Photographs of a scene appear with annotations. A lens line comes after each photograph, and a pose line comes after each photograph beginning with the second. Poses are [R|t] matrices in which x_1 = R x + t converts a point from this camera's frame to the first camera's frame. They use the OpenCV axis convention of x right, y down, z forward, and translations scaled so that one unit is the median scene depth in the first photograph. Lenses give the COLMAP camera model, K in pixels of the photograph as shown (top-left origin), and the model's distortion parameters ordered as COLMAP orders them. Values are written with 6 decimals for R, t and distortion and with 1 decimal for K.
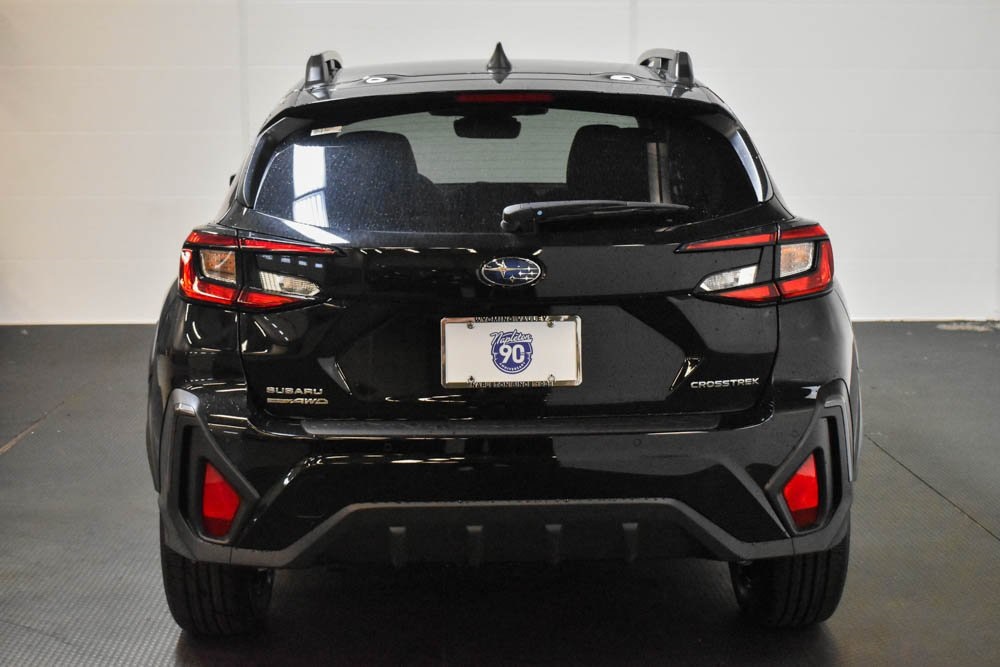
lens RADIAL K [[1476.5, 0, 500.0], [0, 1476.5, 333.5], [0, 0, 1]] dist [-0.012478, 0.031138]
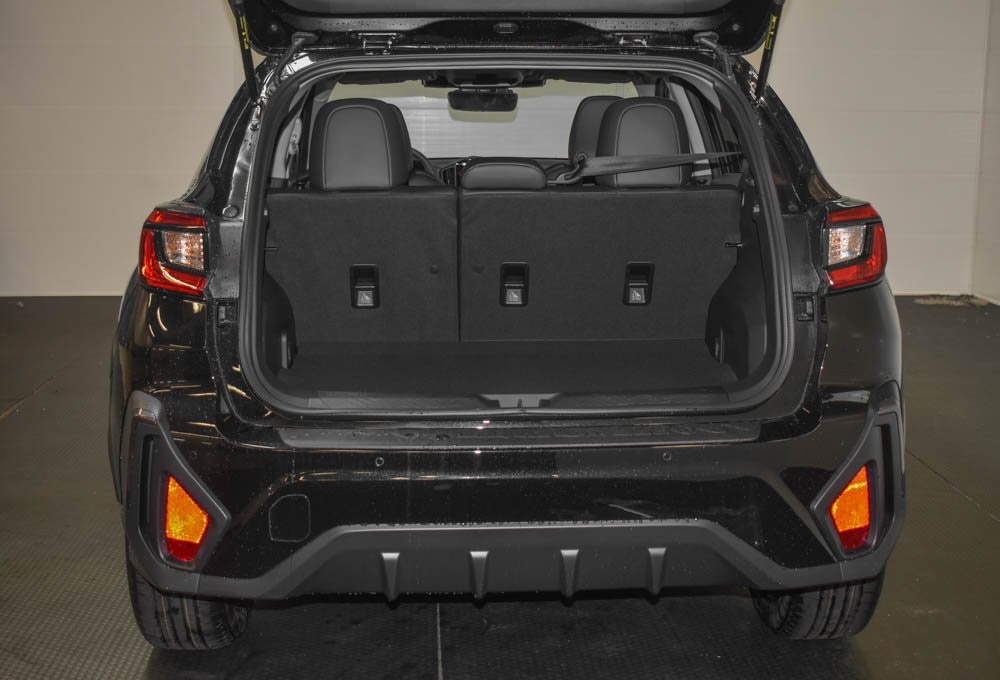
lens RADIAL K [[1308.0, 0, 500.0], [0, 1308.0, 340.0], [0, 0, 1]] dist [0.004198, -0.042083]
pose [[0.999859, 0.002837, 0.016527, -0.017289], [-0.003411, 0.999387, 0.034851, -0.019788], [-0.016418, -0.034902, 0.999256, 0.221204]]
